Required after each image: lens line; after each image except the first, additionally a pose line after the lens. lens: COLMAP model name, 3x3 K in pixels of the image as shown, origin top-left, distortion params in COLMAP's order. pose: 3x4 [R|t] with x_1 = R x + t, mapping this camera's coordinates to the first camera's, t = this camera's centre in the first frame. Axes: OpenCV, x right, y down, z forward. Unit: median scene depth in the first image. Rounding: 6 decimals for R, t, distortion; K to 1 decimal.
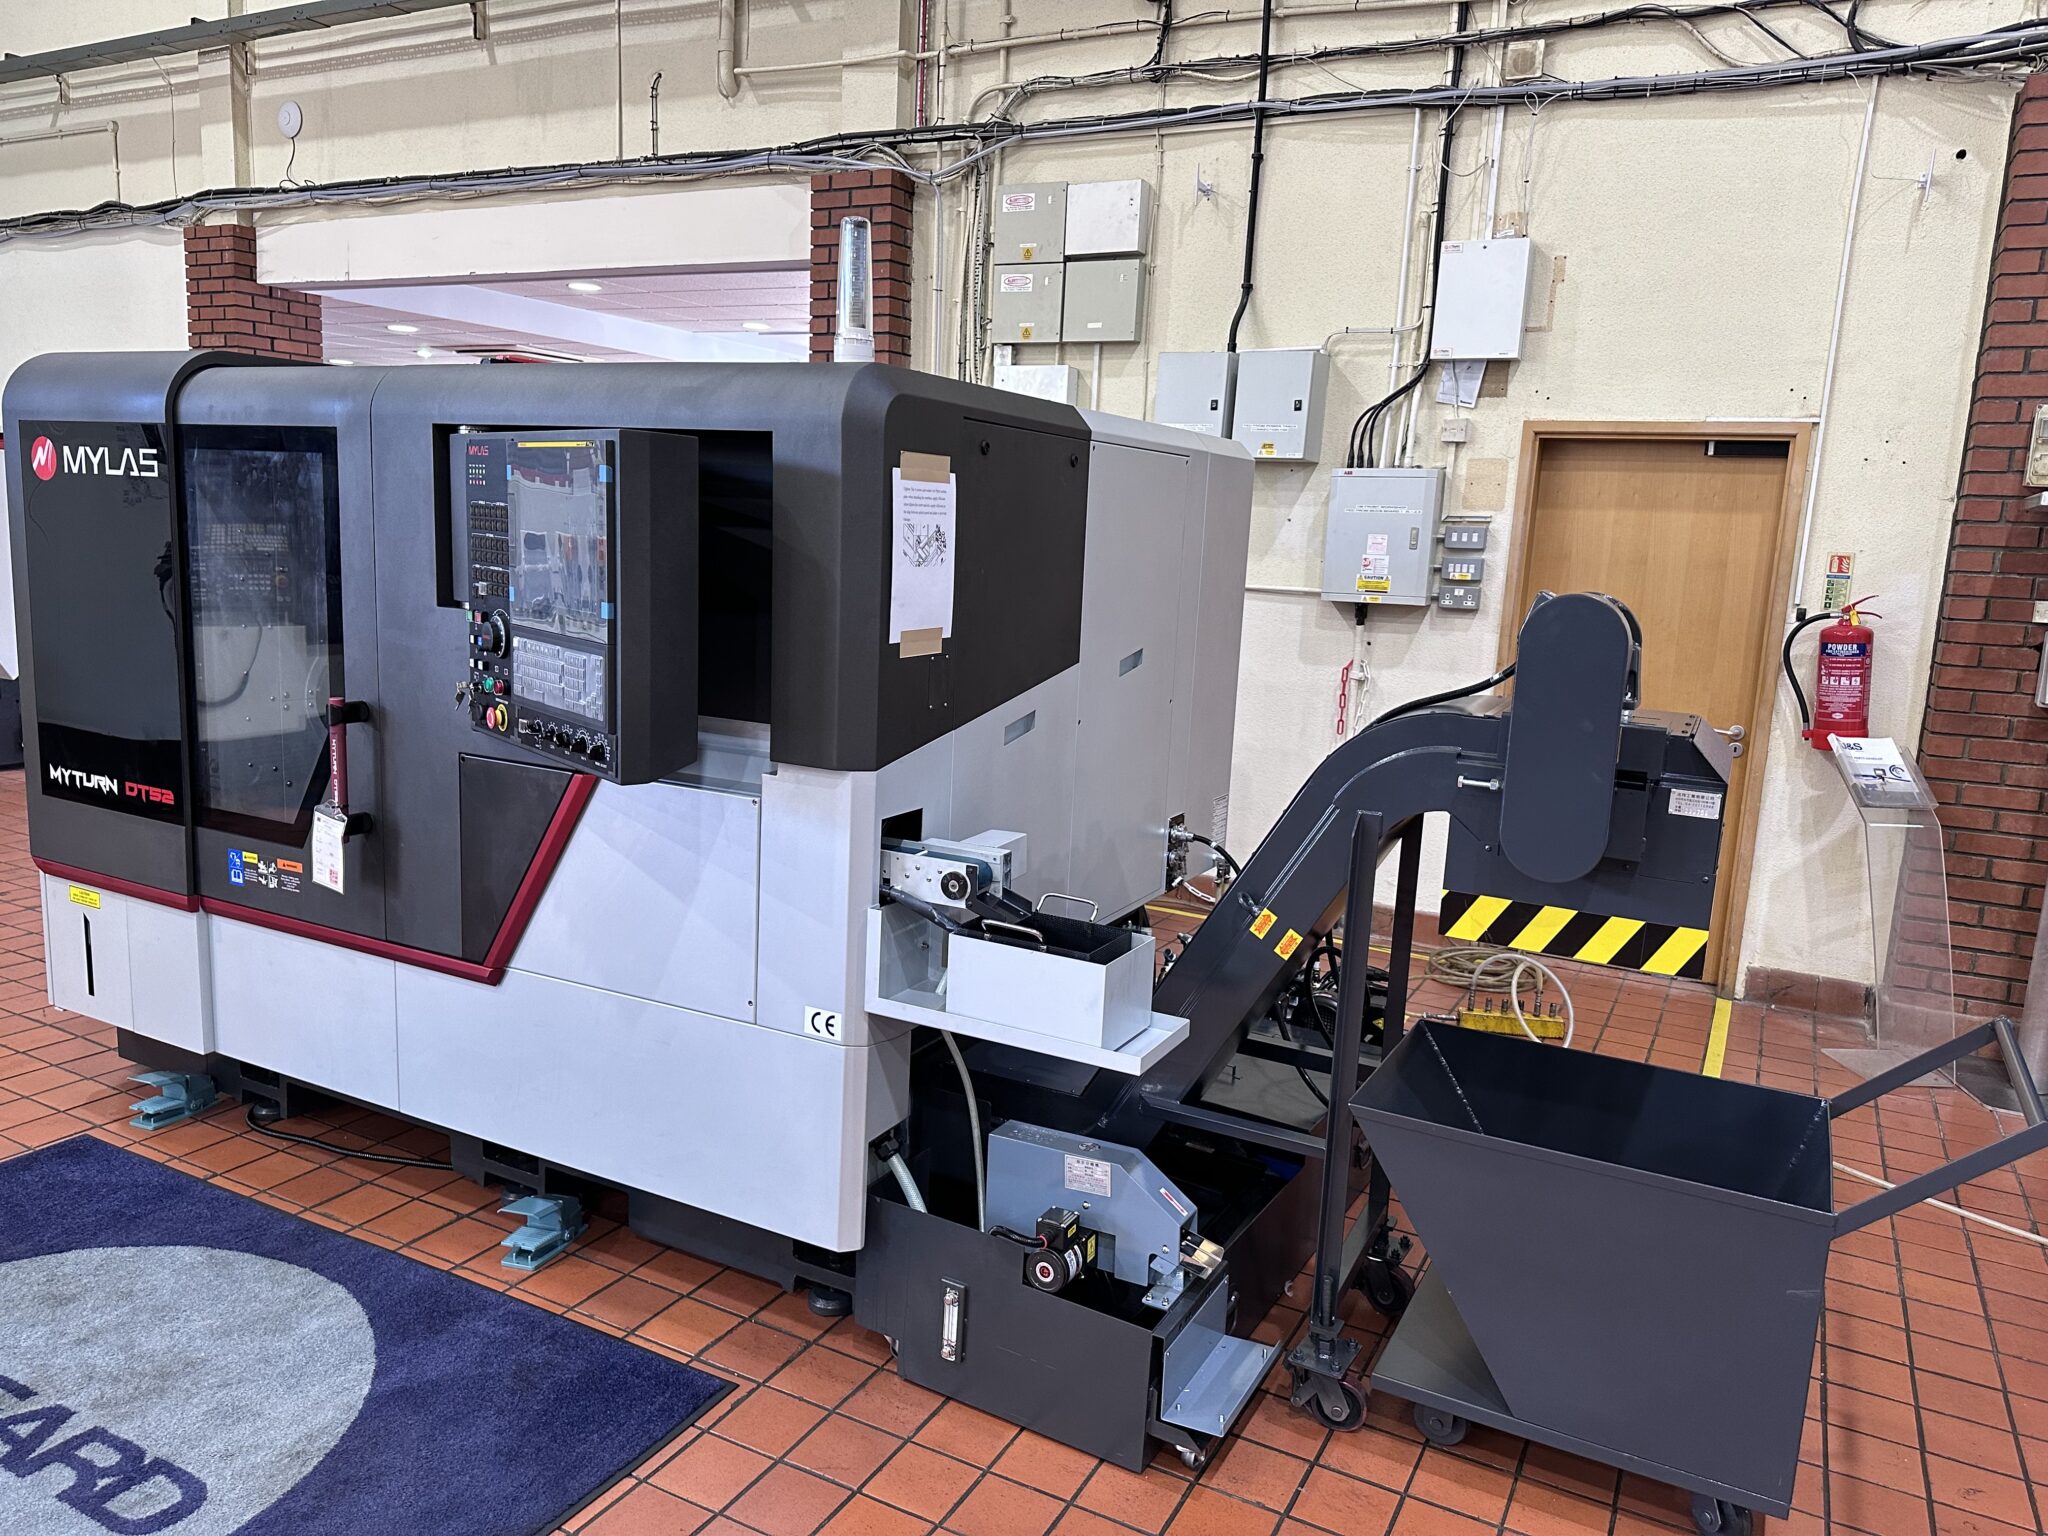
lens RADIAL K [[1443.4, 0, 1027.8], [0, 1443.4, 765.8], [0, 0, 1]] dist [0.007451, -0.002339]
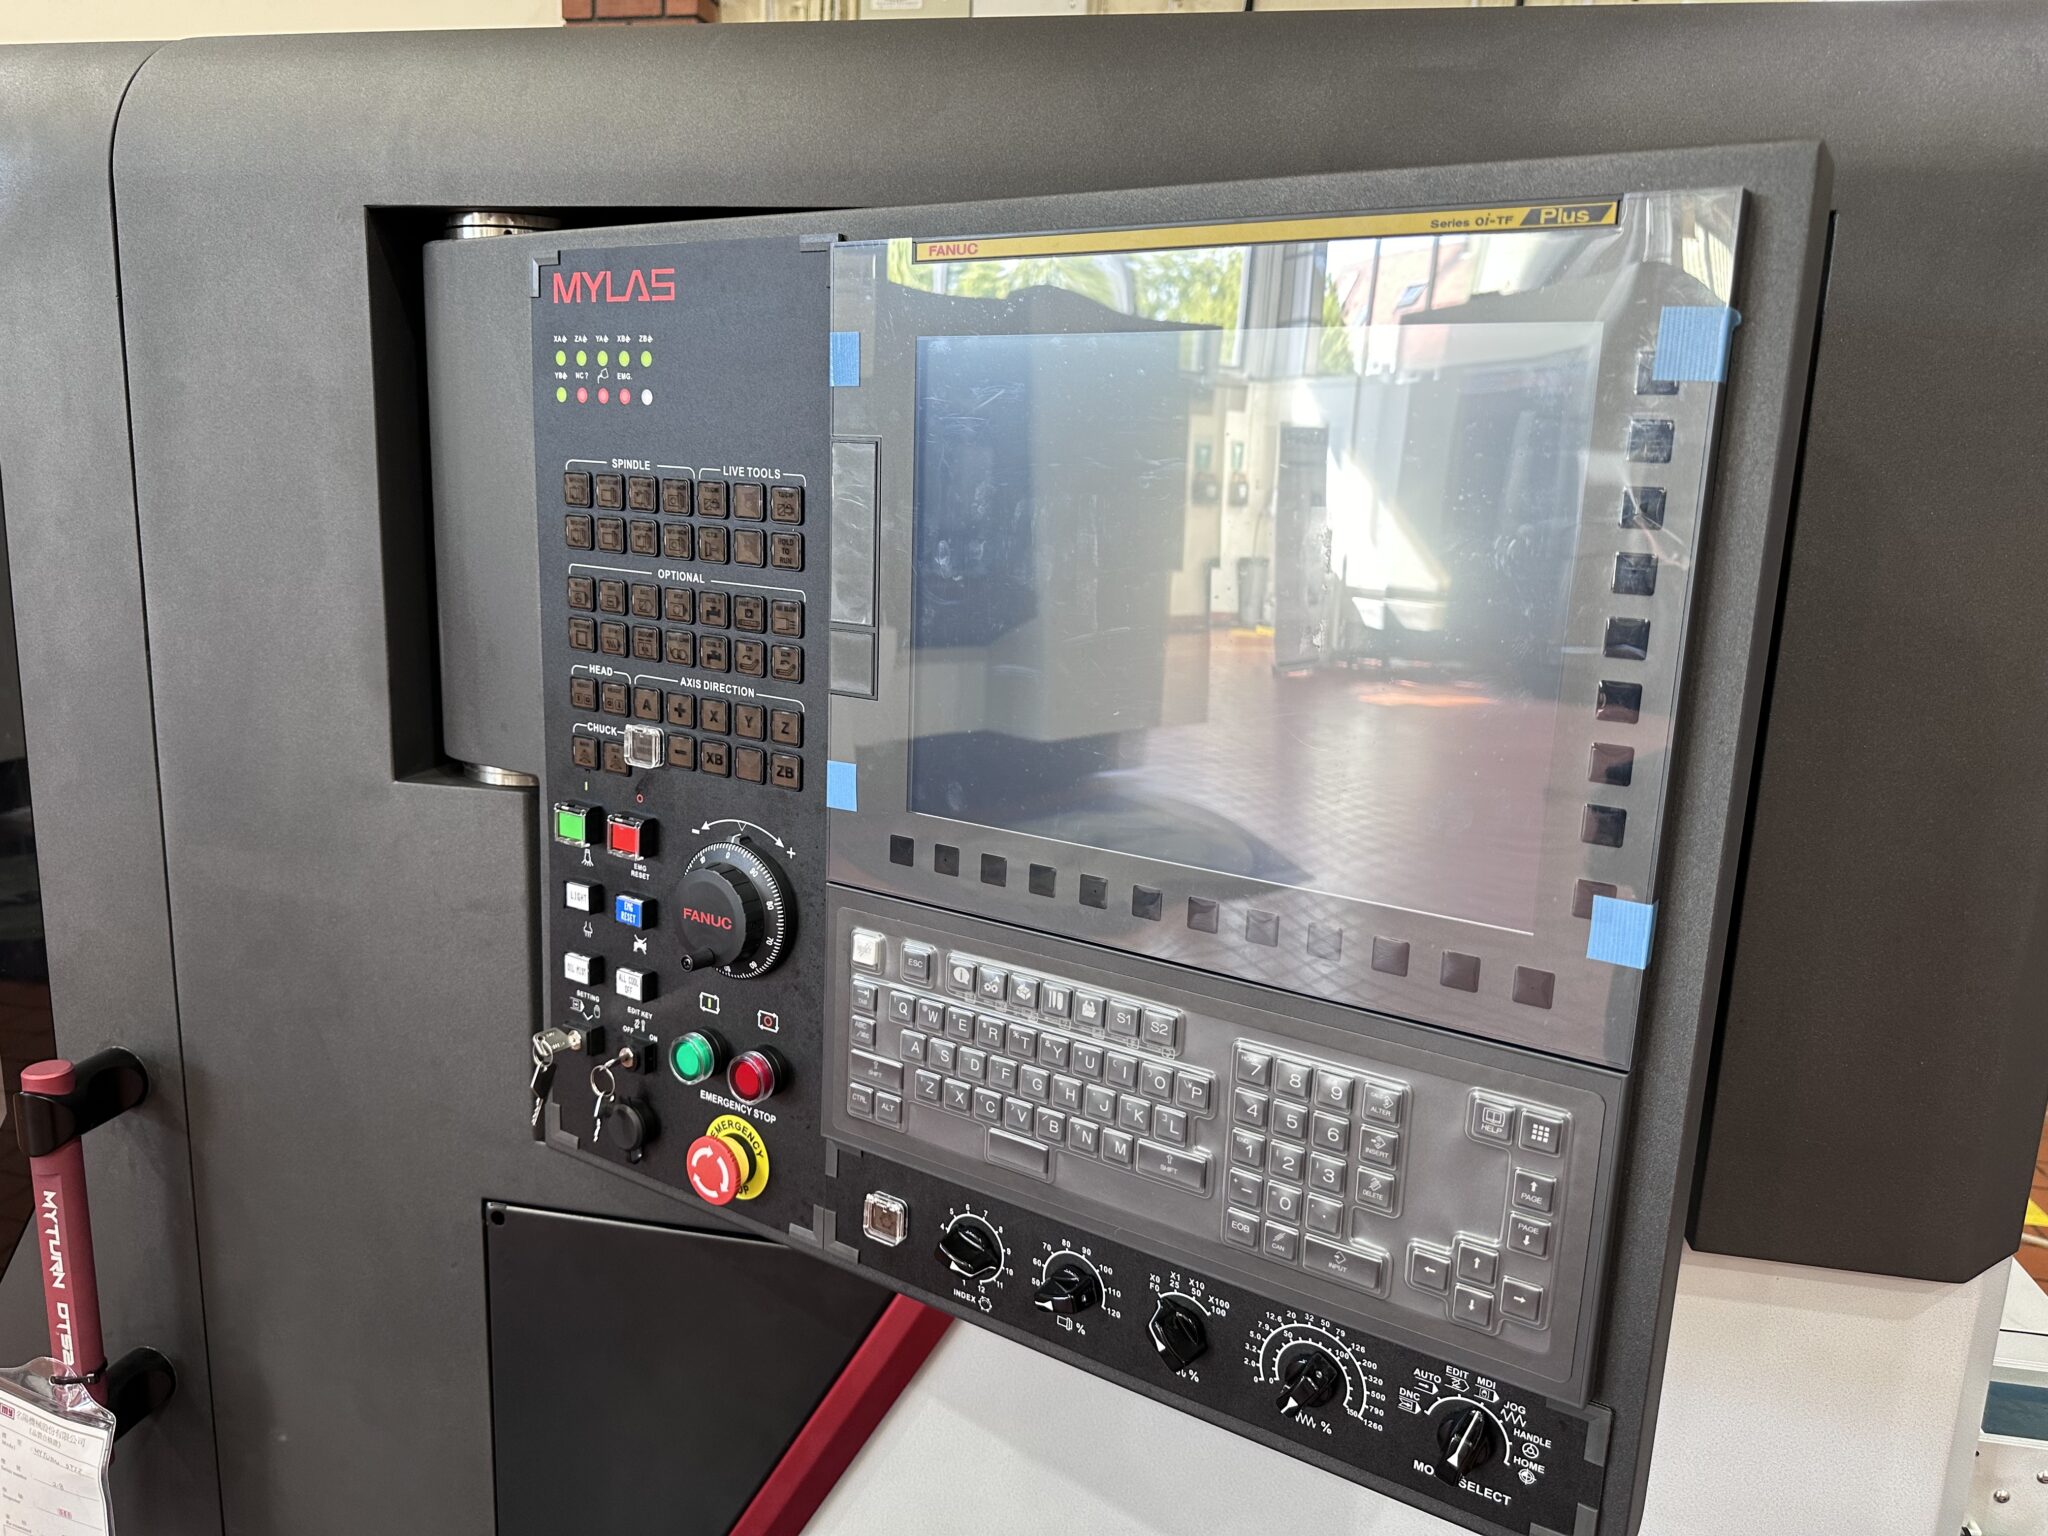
lens RADIAL K [[1443.4, 0, 1018.9], [0, 1443.4, 778.0], [0, 0, 1]] dist [0.007451, -0.002339]
pose [[0.963370, -0.065094, 0.260156, -0.363392], [0.055884, 0.997526, 0.042649, -0.118912], [-0.262288, -0.026548, 0.964624, 0.657380]]
